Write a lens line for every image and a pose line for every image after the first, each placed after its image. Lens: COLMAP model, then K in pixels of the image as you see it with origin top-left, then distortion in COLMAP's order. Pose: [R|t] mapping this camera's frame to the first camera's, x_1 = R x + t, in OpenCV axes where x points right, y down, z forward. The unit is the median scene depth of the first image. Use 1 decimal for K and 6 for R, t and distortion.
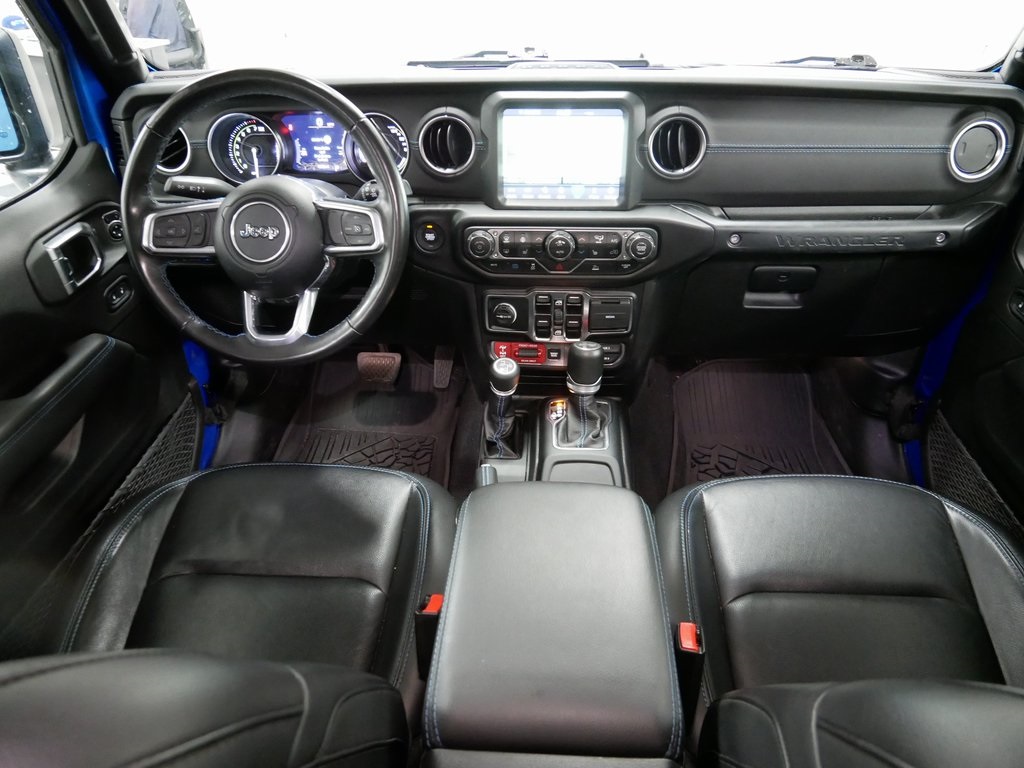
lens RADIAL K [[731.7, 0, 508.6], [0, 731.7, 389.1], [0, 0, 1]] dist [-0.053276, 0.026052]
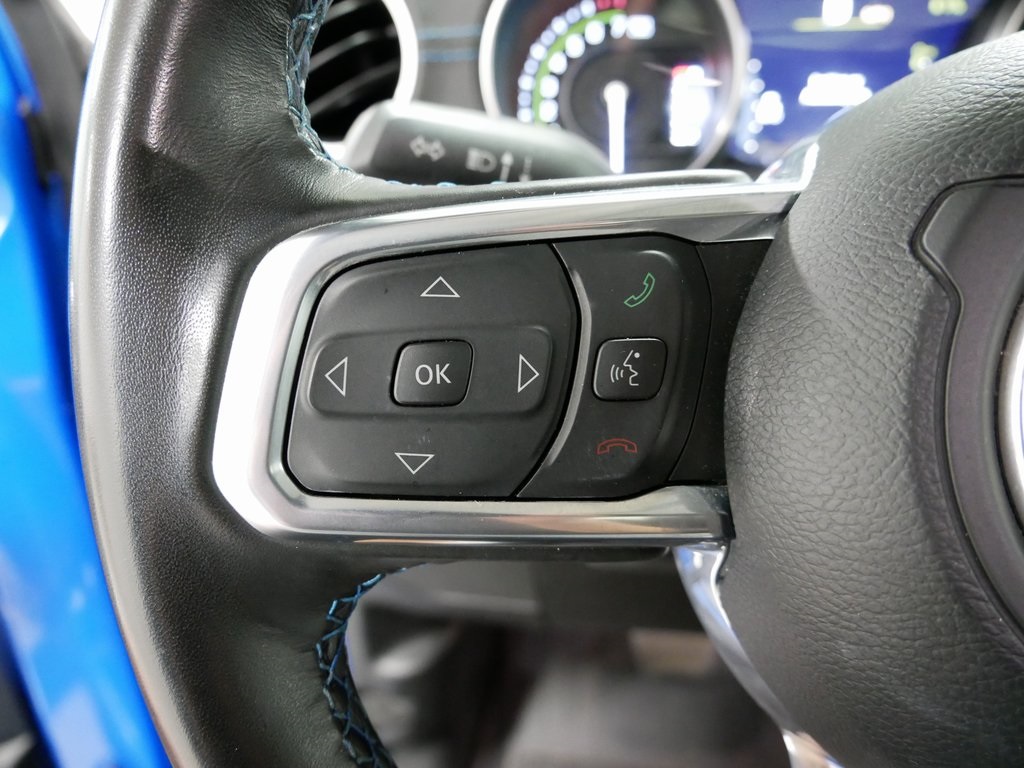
lens RADIAL K [[731.7, 0, 512.3], [0, 731.7, 382.8], [0, 0, 1]] dist [-0.053276, 0.026052]
pose [[0.997069, 0.019420, -0.074005, -0.371469], [-0.032572, 0.982962, -0.180901, -0.163223], [0.069231, 0.182781, 0.980713, 0.737230]]
